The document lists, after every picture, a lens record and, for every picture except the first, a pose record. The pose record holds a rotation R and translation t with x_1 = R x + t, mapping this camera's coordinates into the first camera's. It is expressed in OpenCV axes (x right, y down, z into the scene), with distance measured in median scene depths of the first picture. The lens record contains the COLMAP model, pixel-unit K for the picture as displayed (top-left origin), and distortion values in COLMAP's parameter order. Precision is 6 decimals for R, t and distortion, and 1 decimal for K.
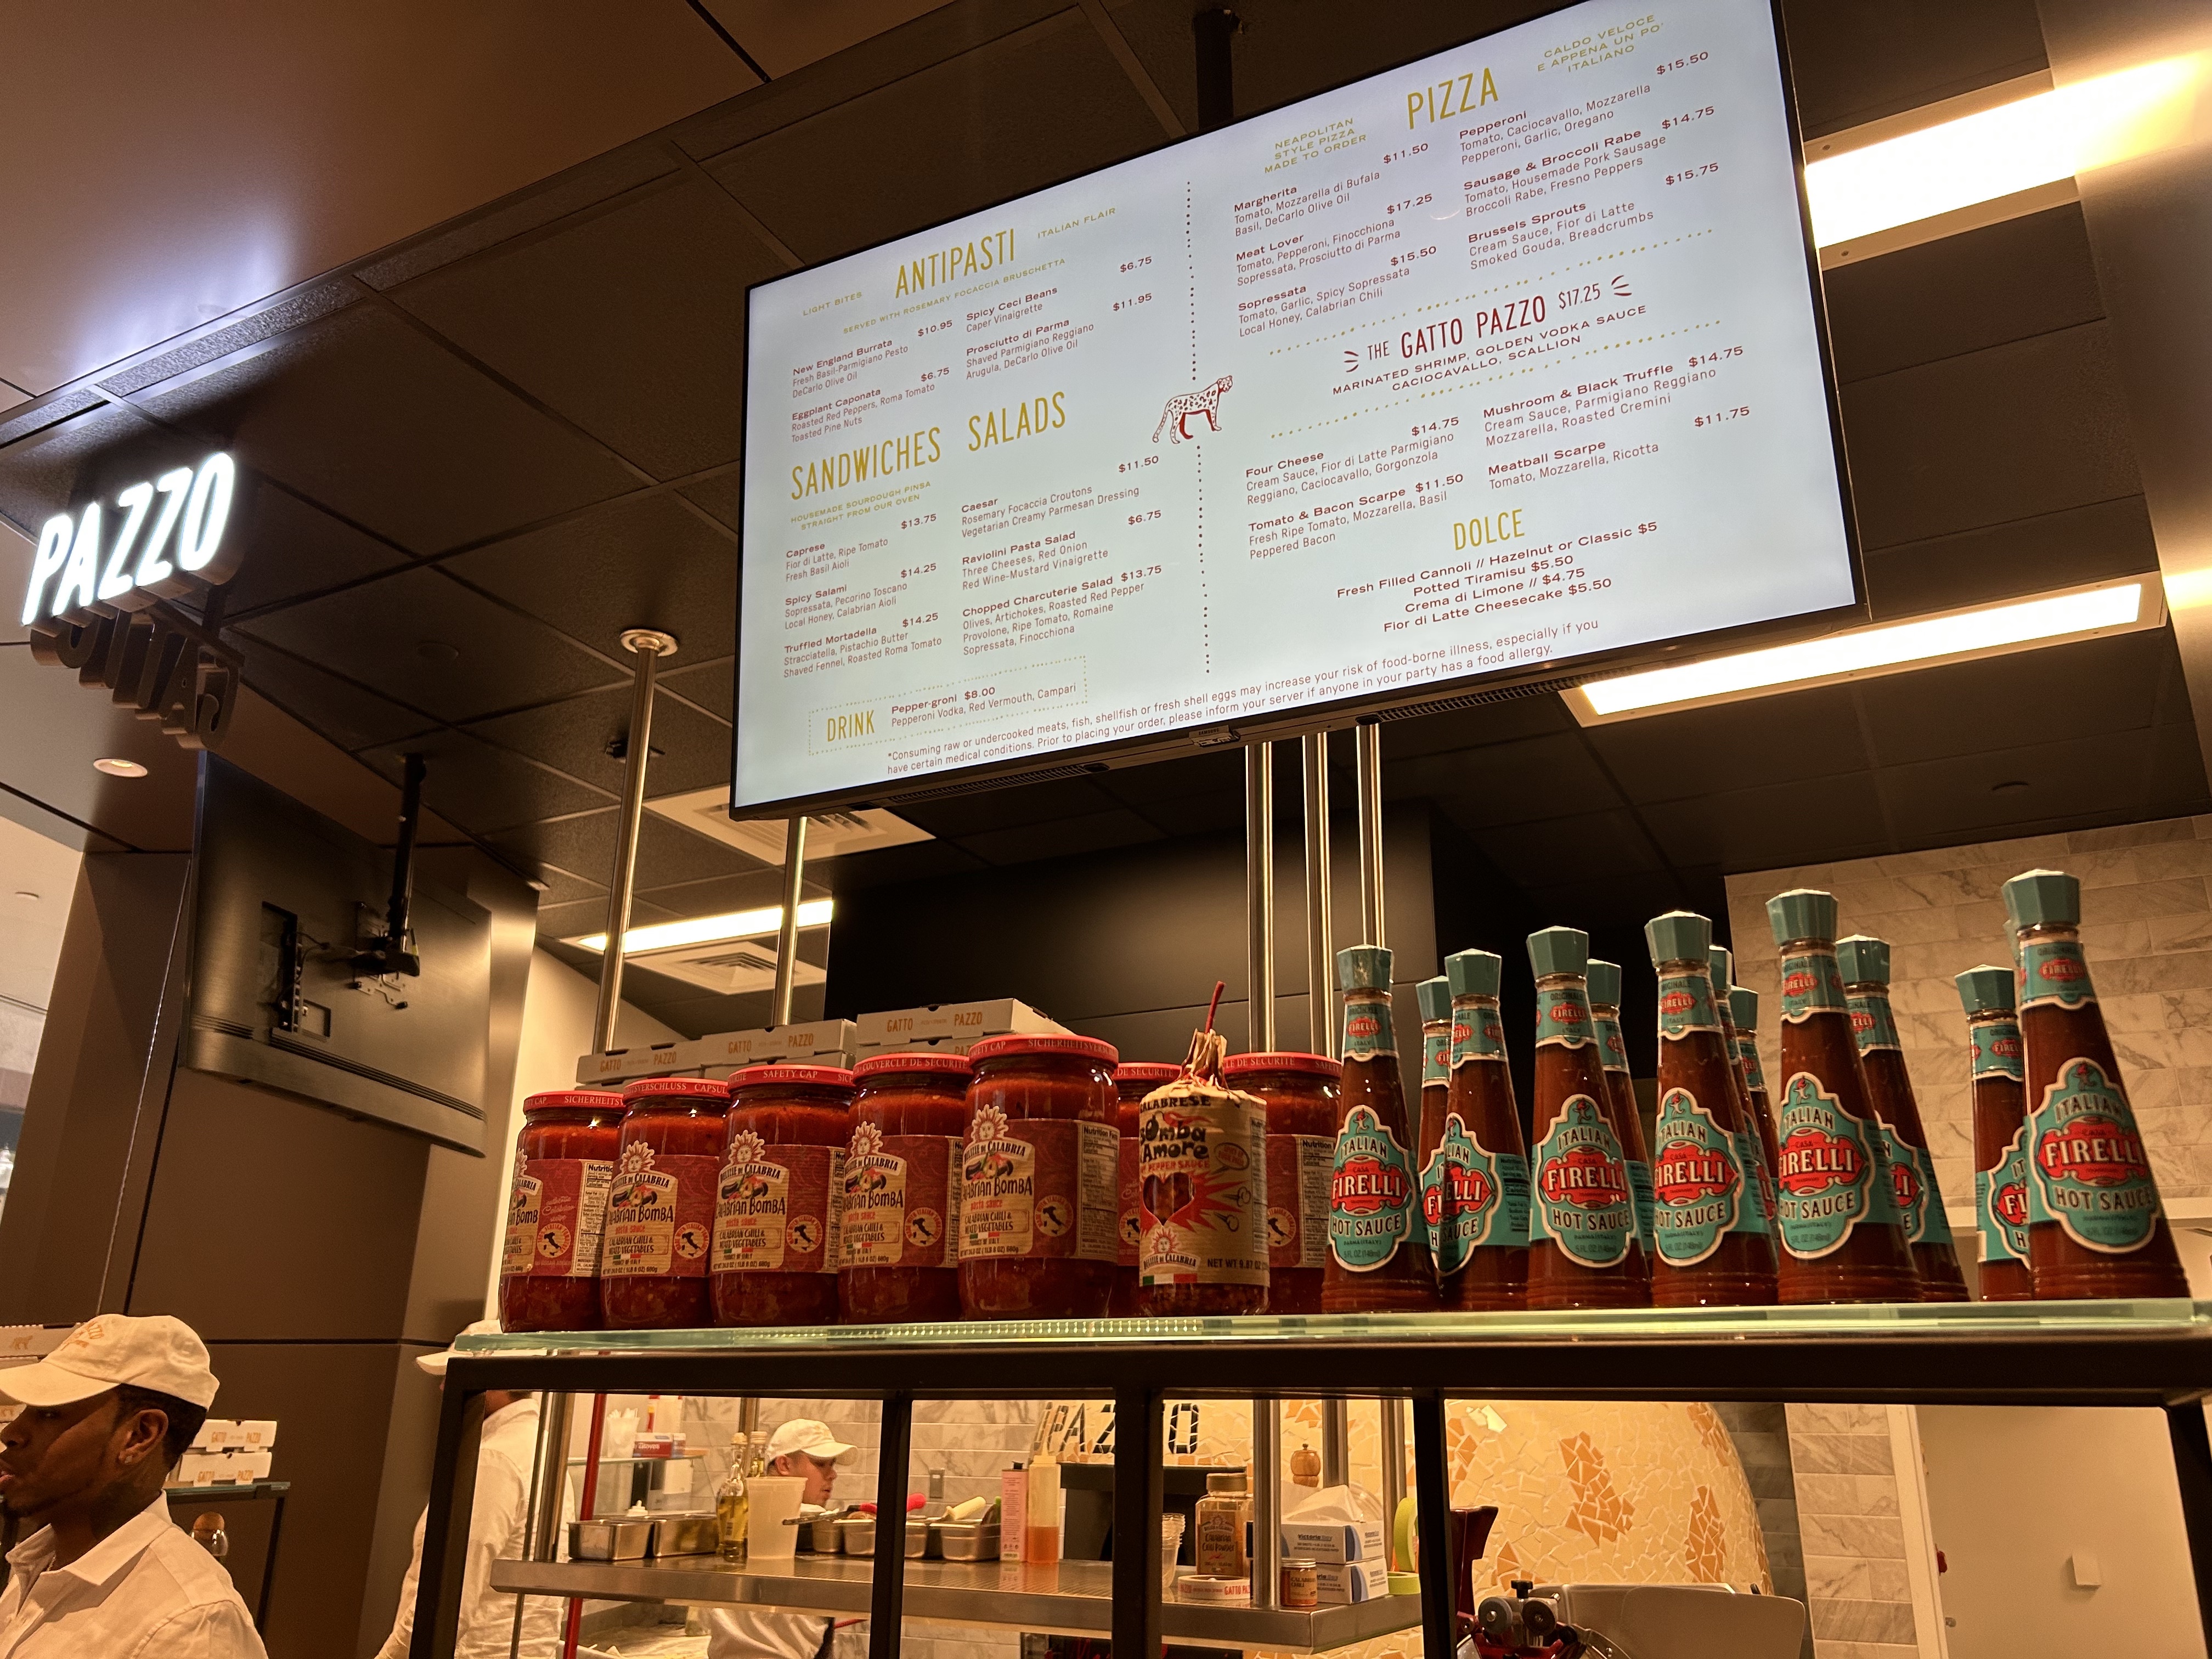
lens RADIAL K [[1717.7, 0, 1106.0], [0, 1717.7, 829.5], [0, 0, 1]] dist [0.156698, -0.407884]
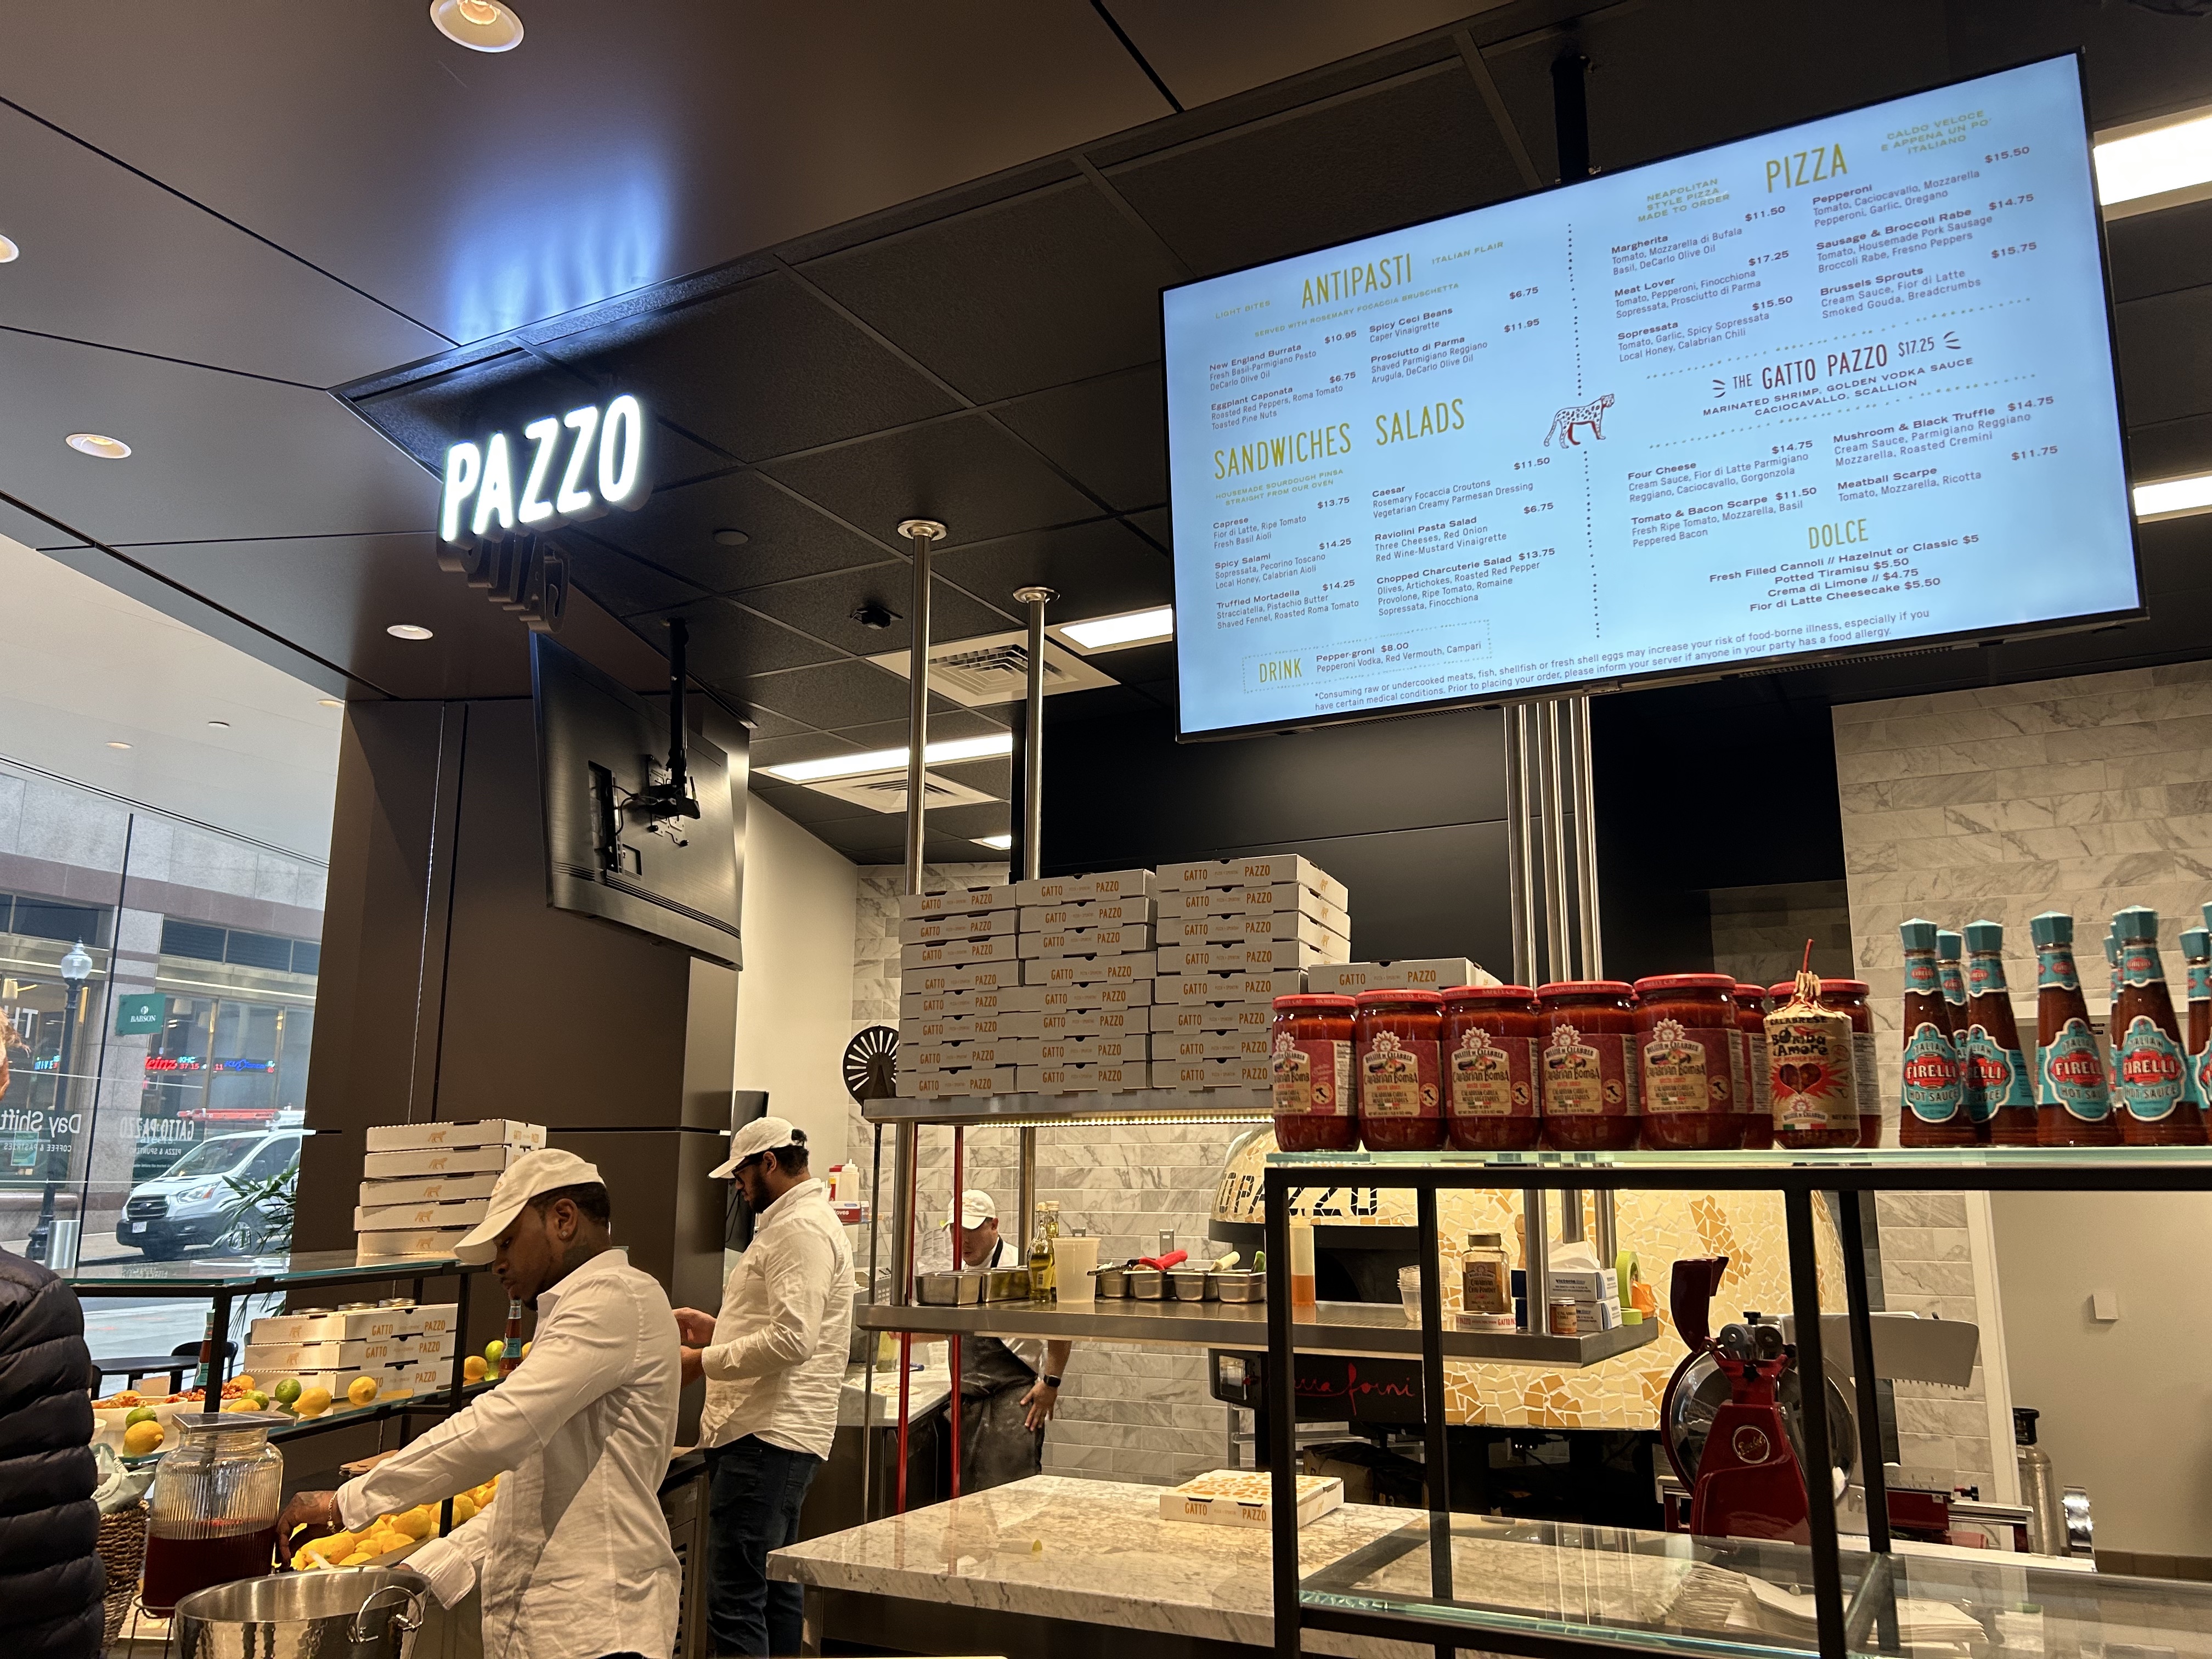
lens RADIAL K [[1730.7, 0, 1104.0], [0, 1730.7, 841.6], [0, 0, 1]] dist [0.071391, -0.089009]
pose [[0.999951, -0.009653, 0.002092, -0.300502], [0.009287, 0.991025, 0.133356, -0.113013], [-0.003361, -0.133330, 0.991066, -0.290899]]
